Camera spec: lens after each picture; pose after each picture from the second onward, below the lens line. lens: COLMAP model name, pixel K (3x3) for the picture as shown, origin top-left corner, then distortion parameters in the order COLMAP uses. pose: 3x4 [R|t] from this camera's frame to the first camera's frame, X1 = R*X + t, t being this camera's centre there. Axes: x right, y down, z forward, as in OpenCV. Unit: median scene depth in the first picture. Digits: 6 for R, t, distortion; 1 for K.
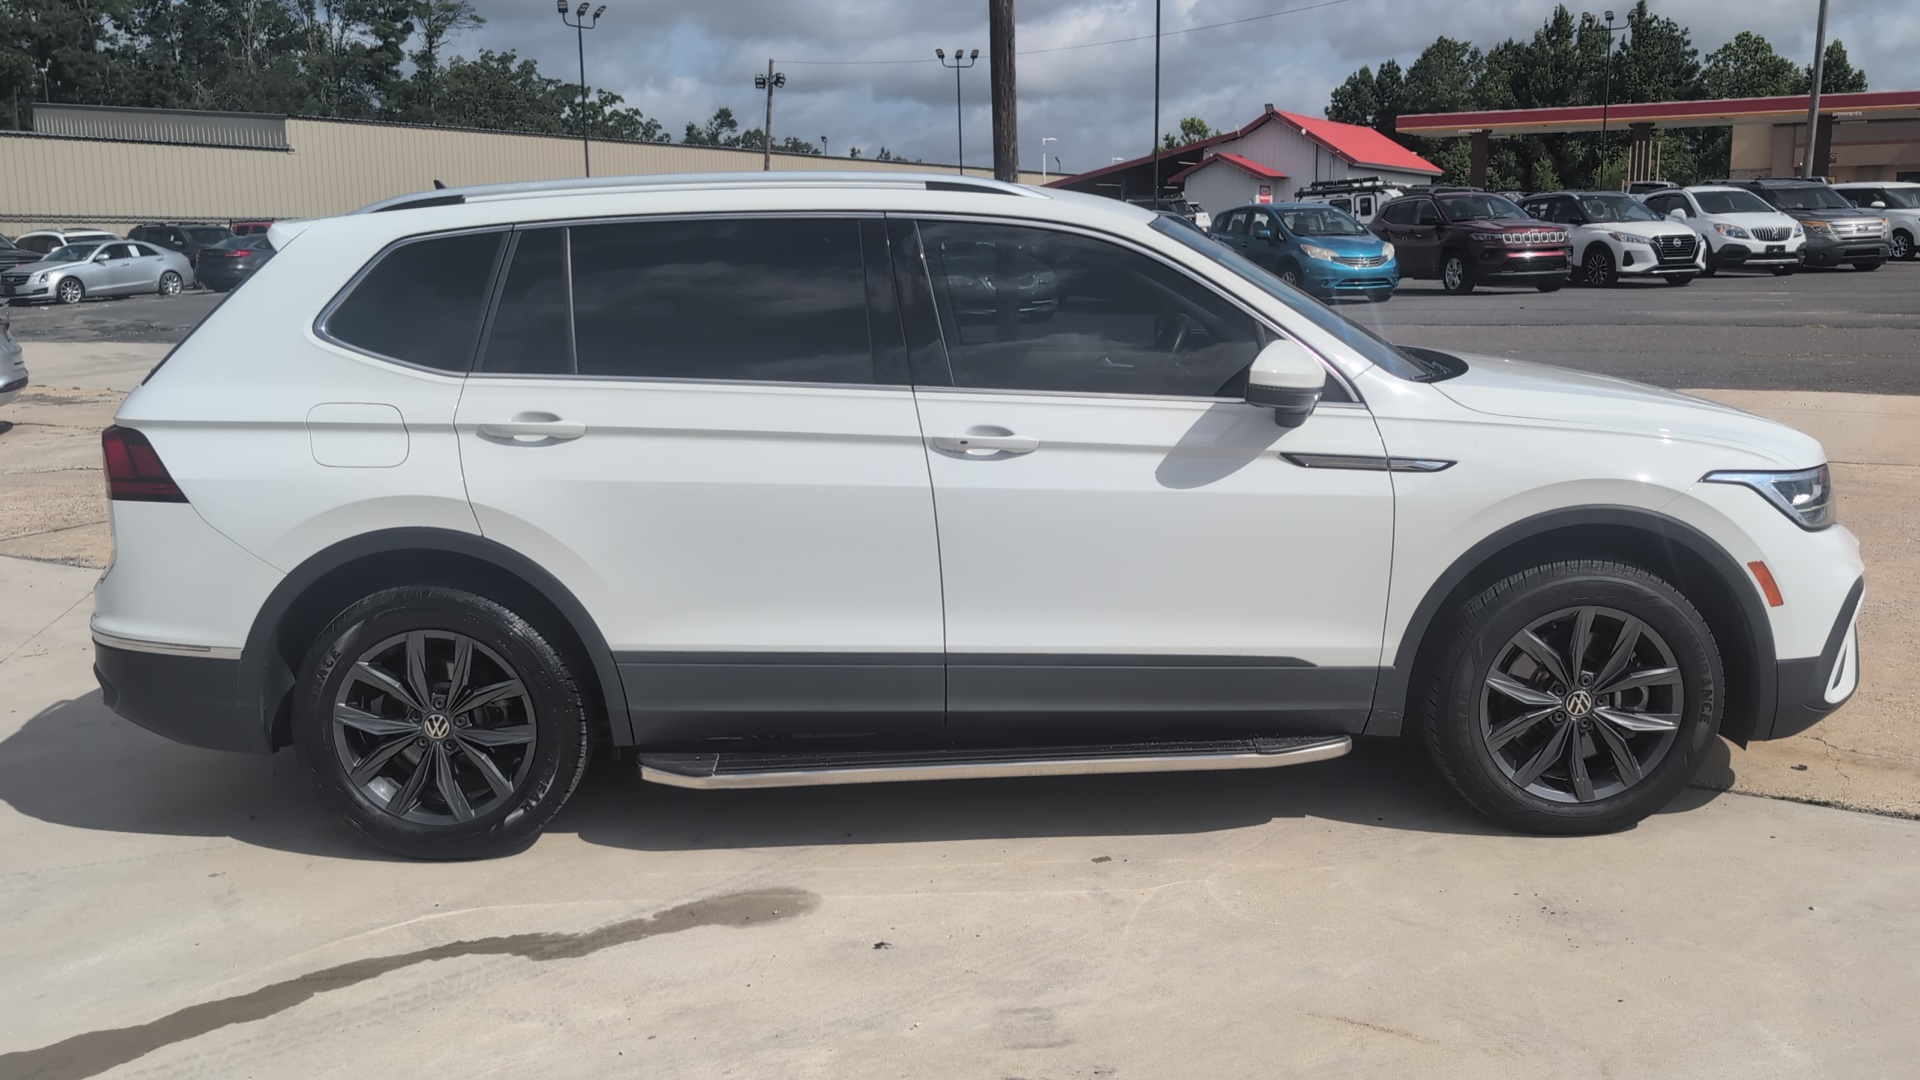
lens RADIAL K [[1613.3, 0, 960.9], [0, 1613.3, 533.3], [0, 0, 1]] dist [0.015693, -0.018455]
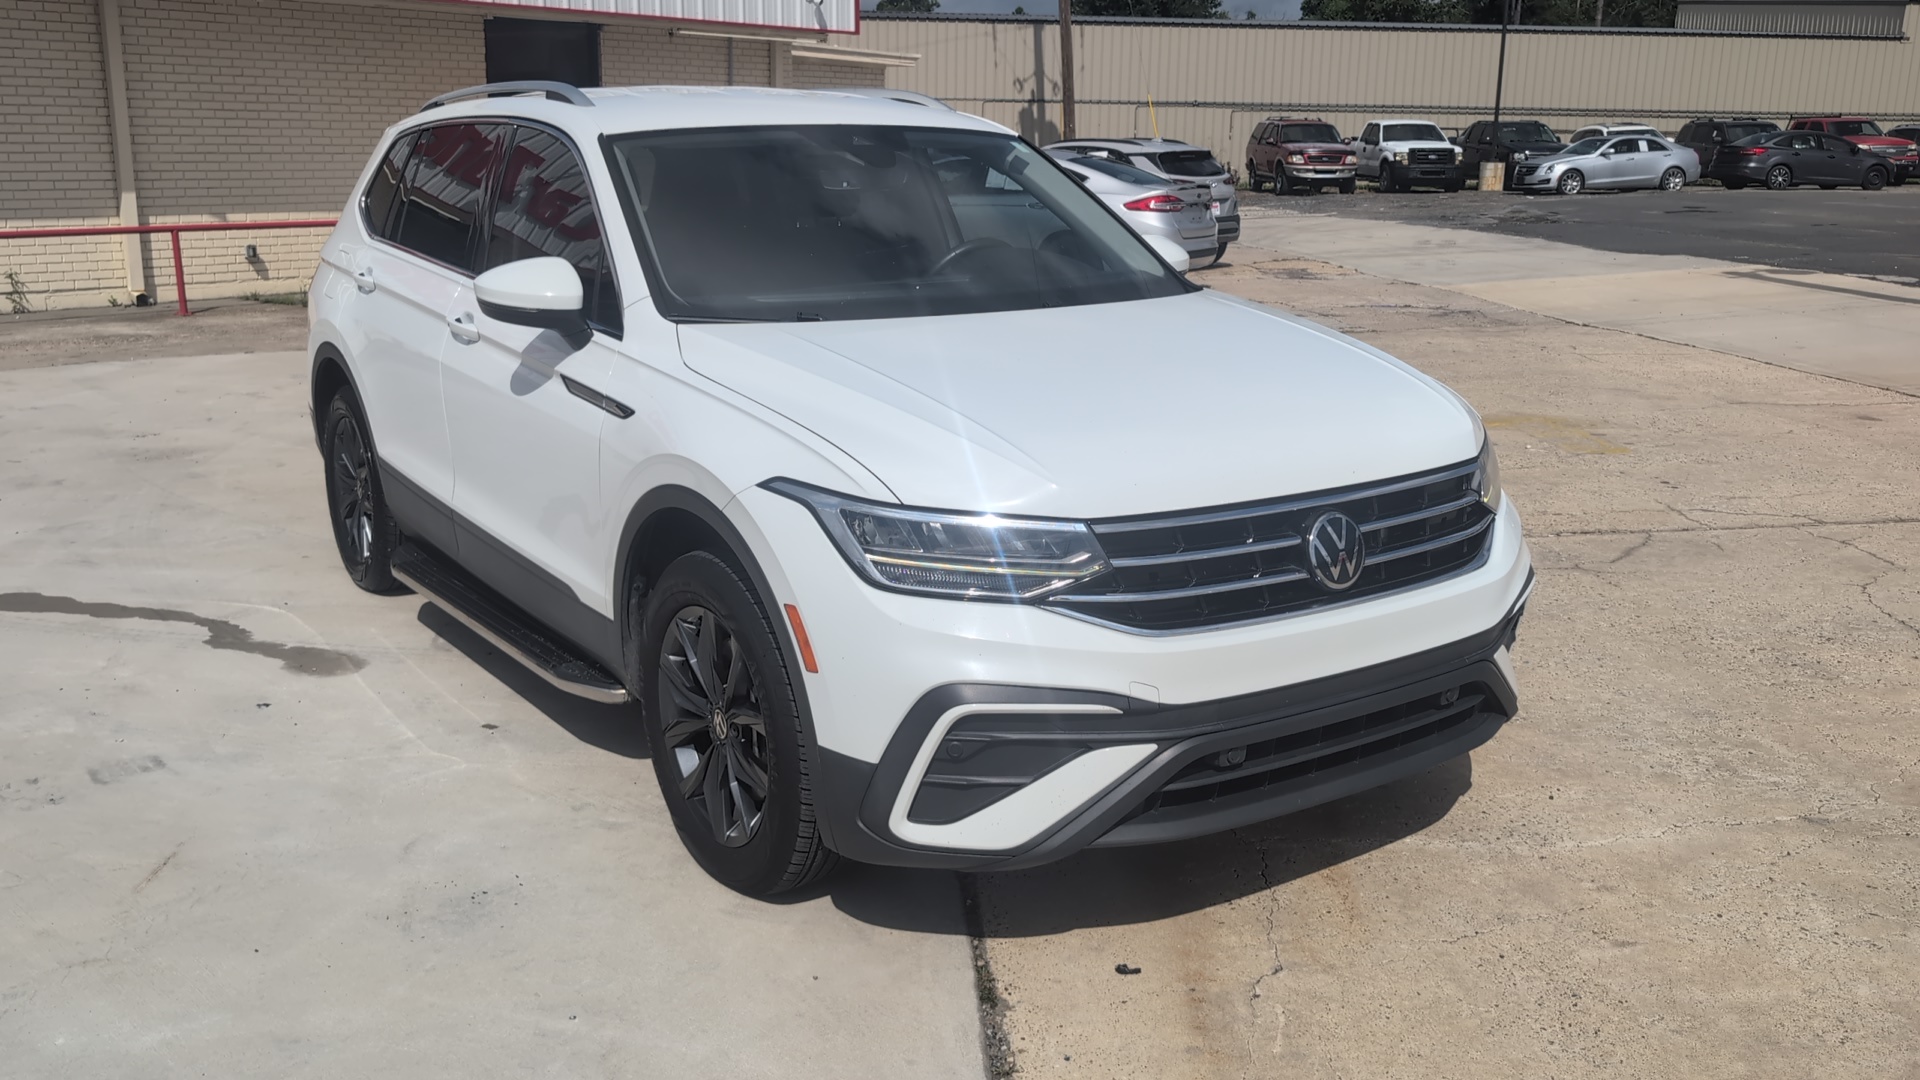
lens RADIAL K [[1613.3, 0, 969.9], [0, 1613.3, 541.5], [0, 0, 1]] dist [0.015693, -0.018455]
pose [[0.565135, 0.218086, -0.795652, 0.124532], [-0.164242, 0.974864, 0.150549, -0.015248], [0.808485, 0.045599, 0.586748, 0.069345]]
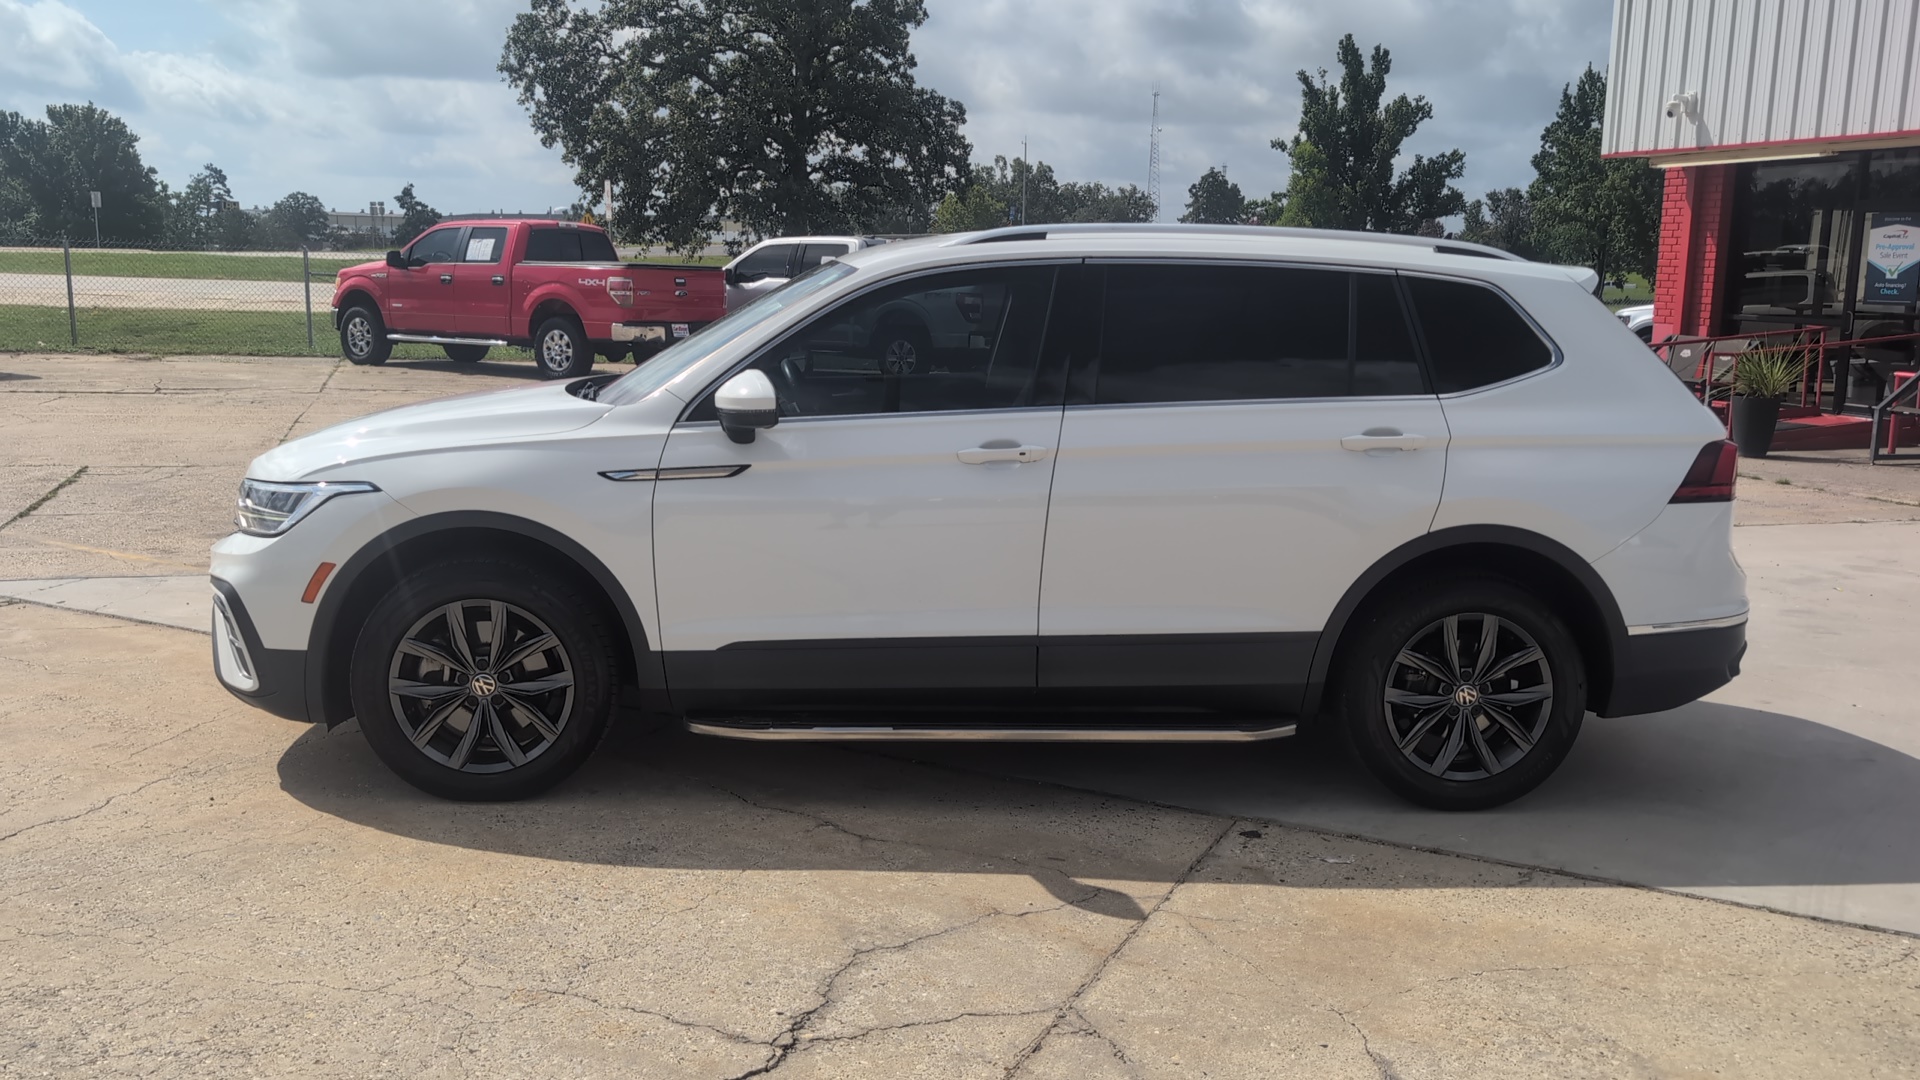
lens RADIAL K [[1613.3, 0, 965.4], [0, 1613.3, 544.4], [0, 0, 1]] dist [0.015693, -0.018455]
pose [[-0.998104, 0.005937, -0.061265, 0.012601], [-0.015899, 0.936691, 0.349797, -0.053602], [0.059463, 0.350108, -0.934820, 0.281052]]
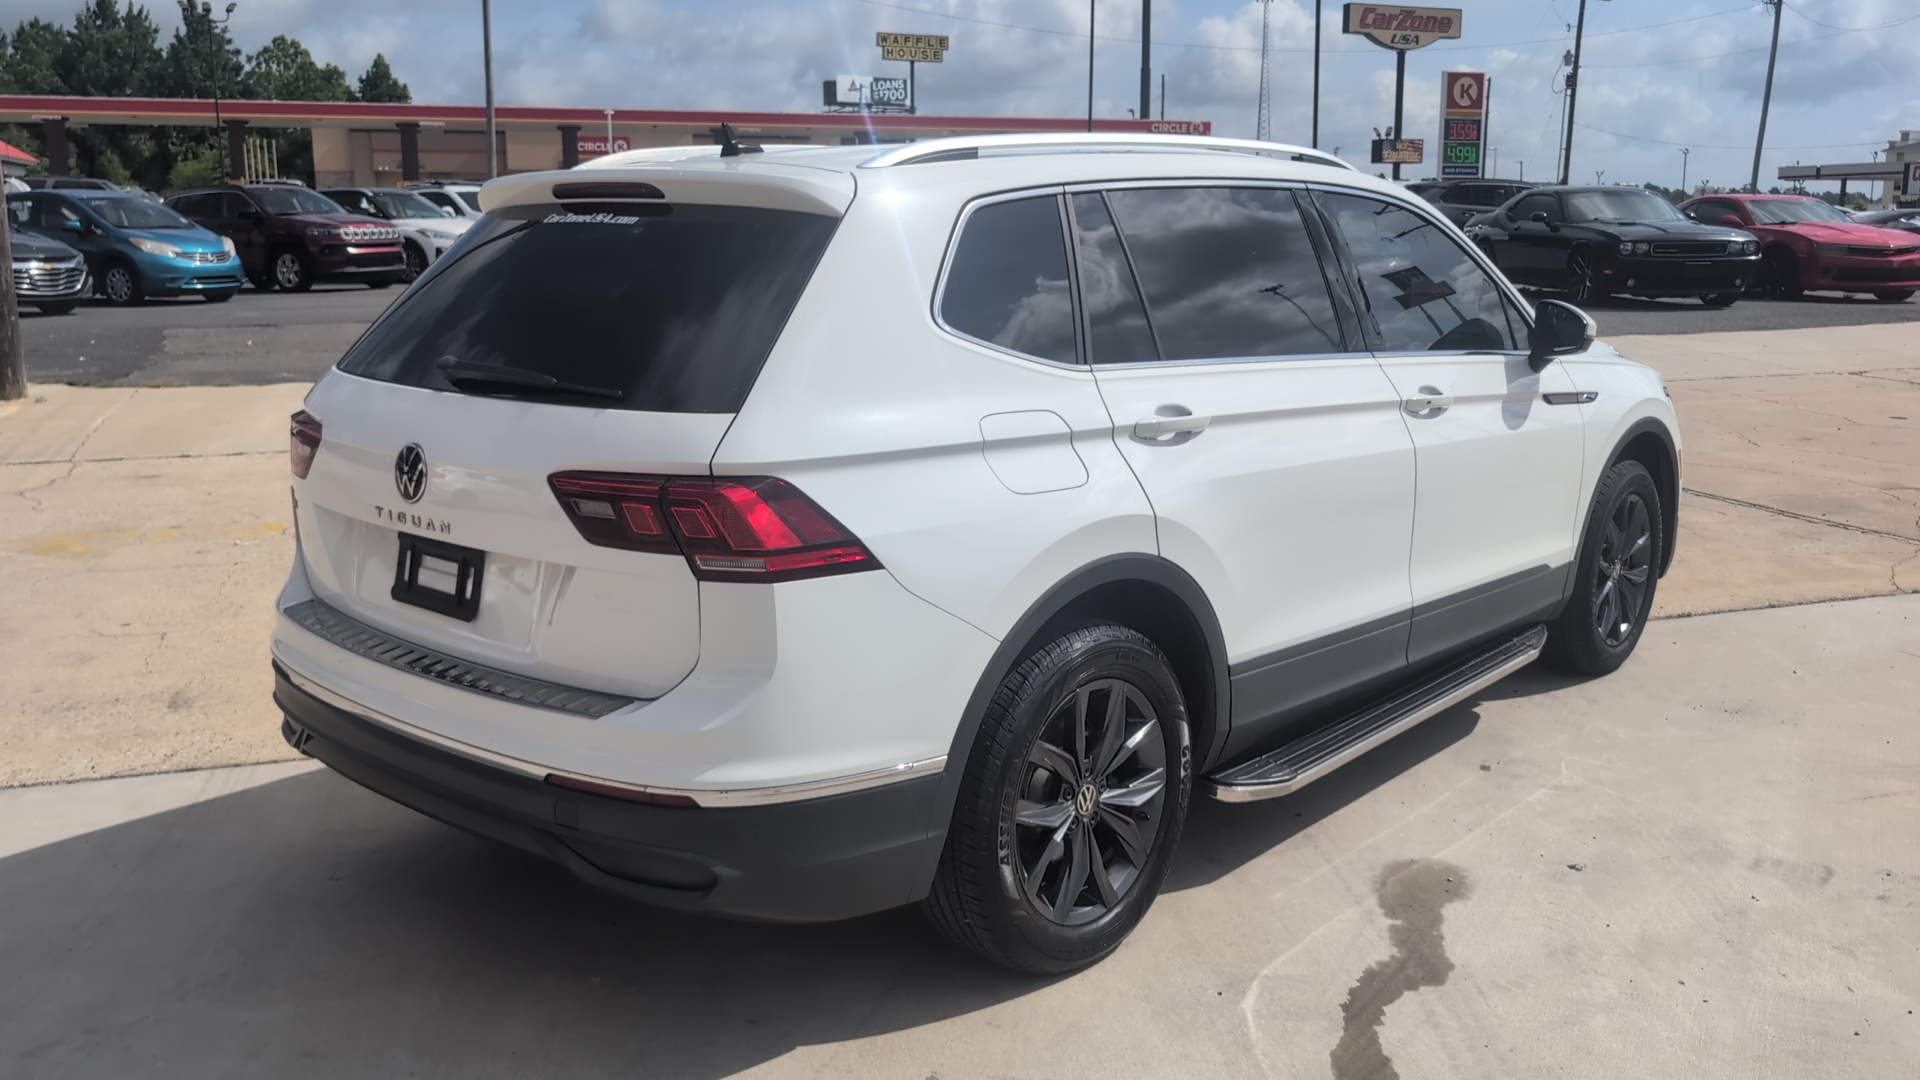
lens RADIAL K [[1613.3, 0, 960.9], [0, 1613.3, 546.5], [0, 0, 1]] dist [0.015693, -0.018455]
pose [[0.667425, -0.134096, 0.732504, -0.107924], [0.128537, 0.989634, 0.064050, -0.007741], [-0.733500, 0.051405, 0.677743, 0.055749]]
